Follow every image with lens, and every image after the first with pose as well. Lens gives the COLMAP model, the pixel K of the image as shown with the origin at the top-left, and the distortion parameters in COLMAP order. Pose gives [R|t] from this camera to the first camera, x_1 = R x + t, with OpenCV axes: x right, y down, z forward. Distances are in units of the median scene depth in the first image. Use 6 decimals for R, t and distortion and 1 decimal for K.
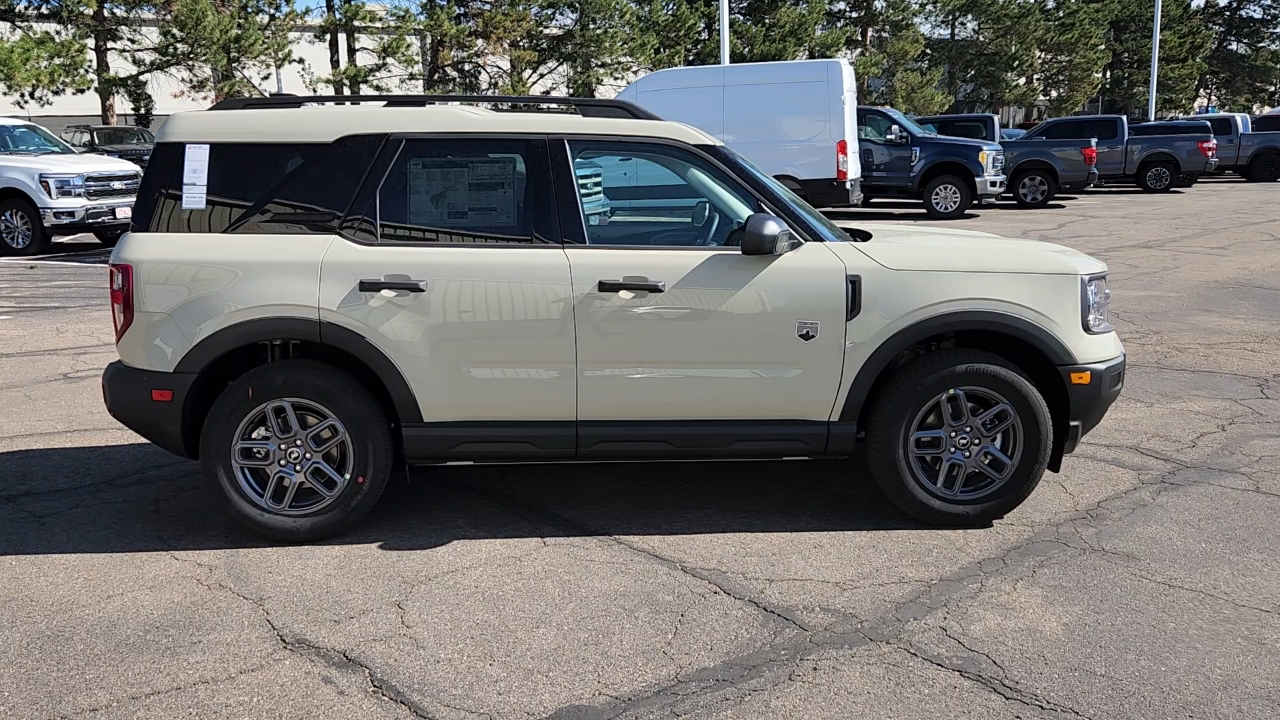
lens RADIAL K [[1093.5, 0, 645.1], [0, 1093.5, 358.2], [0, 0, 1]] dist [0.017720, 0.005577]
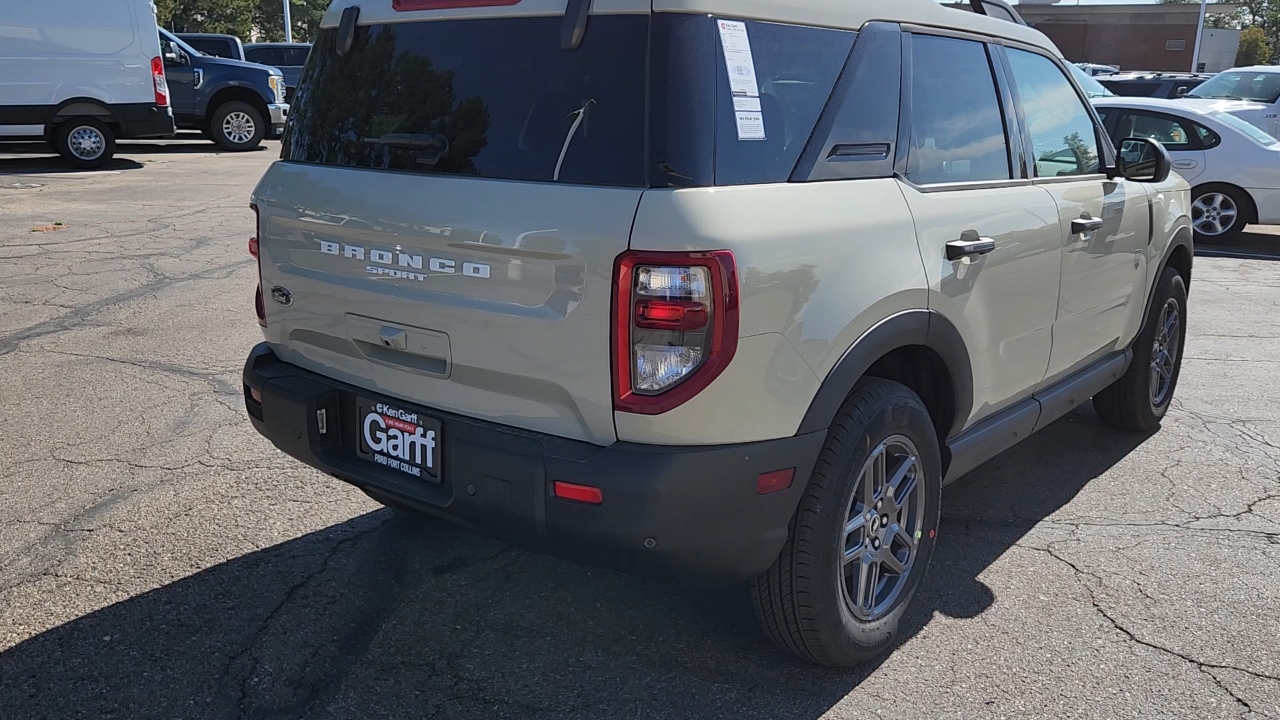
lens RADIAL K [[1093.5, 0, 645.1], [0, 1093.5, 358.2], [0, 0, 1]] dist [0.017720, 0.005577]
pose [[0.661863, -0.157468, 0.732899, -0.854527], [0.112897, 0.987475, 0.110212, -0.092913], [-0.741075, 0.009797, 0.671351, 0.659984]]
